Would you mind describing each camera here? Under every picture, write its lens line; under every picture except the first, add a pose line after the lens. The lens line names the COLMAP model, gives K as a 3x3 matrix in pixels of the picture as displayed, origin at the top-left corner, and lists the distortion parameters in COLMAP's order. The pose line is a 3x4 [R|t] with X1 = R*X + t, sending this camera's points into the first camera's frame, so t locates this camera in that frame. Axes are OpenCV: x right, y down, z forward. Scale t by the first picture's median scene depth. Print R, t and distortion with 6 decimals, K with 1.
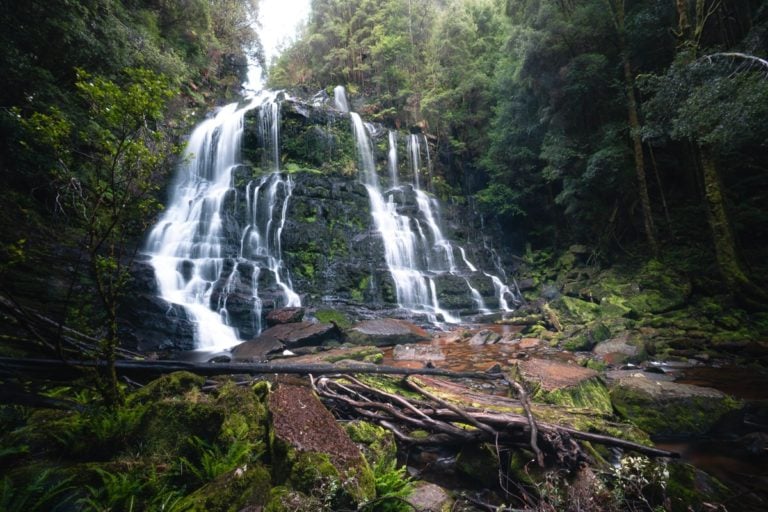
lens RADIAL K [[350.0, 0, 385.2], [0, 350.0, 257.9], [0, 0, 1]] dist [-0.033786, -0.000081]
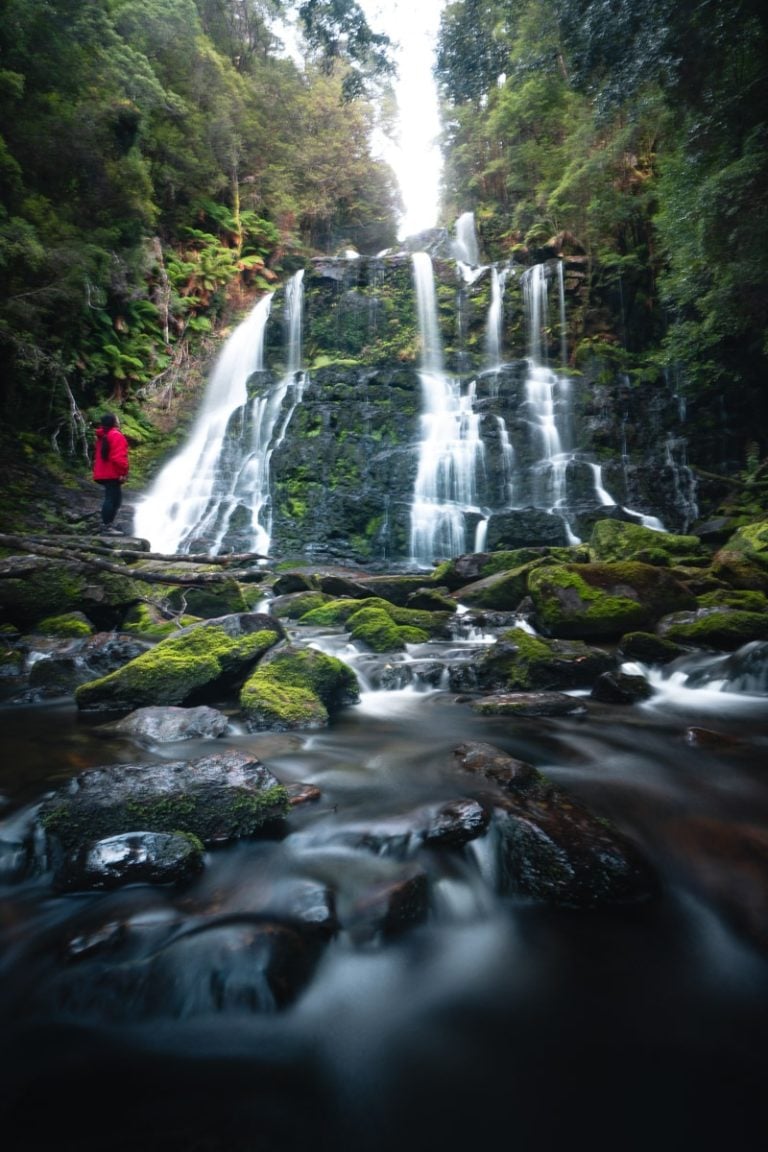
lens RADIAL K [[608.8, 0, 381.4], [0, 608.8, 572.4], [0, 0, 1]] dist [-0.022108, 0.000128]
pose [[0.831091, 0.016675, -0.555886, 0.526376], [0.006256, 0.999207, 0.039326, 0.105961], [0.556101, -0.036162, 0.830328, 0.097294]]
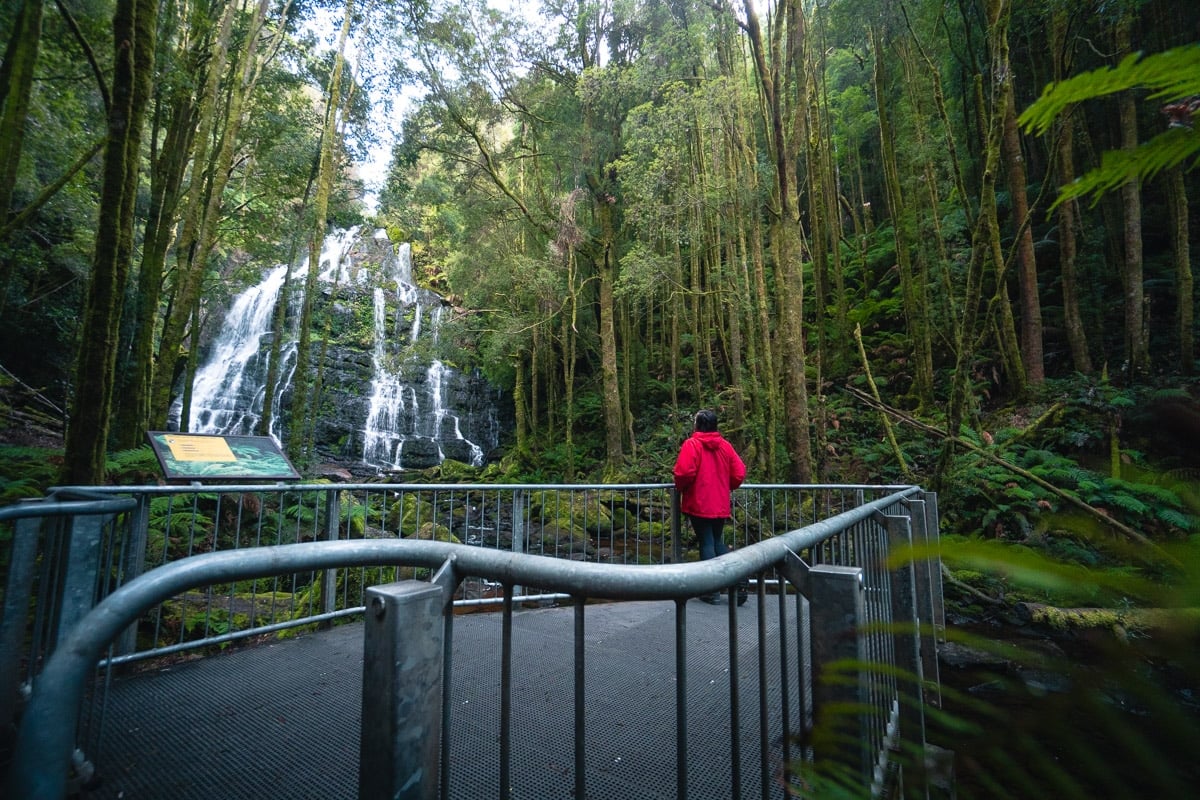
lens RADIAL K [[546.9, 0, 596.3], [0, 546.9, 403.4], [0, 0, 1]] dist [-0.033786, -0.000081]
pose [[0.994636, 0.079295, -0.066422, 0.892778], [-0.081145, 0.996373, -0.025621, -0.075394], [0.064149, 0.030873, 0.997463, -0.805761]]
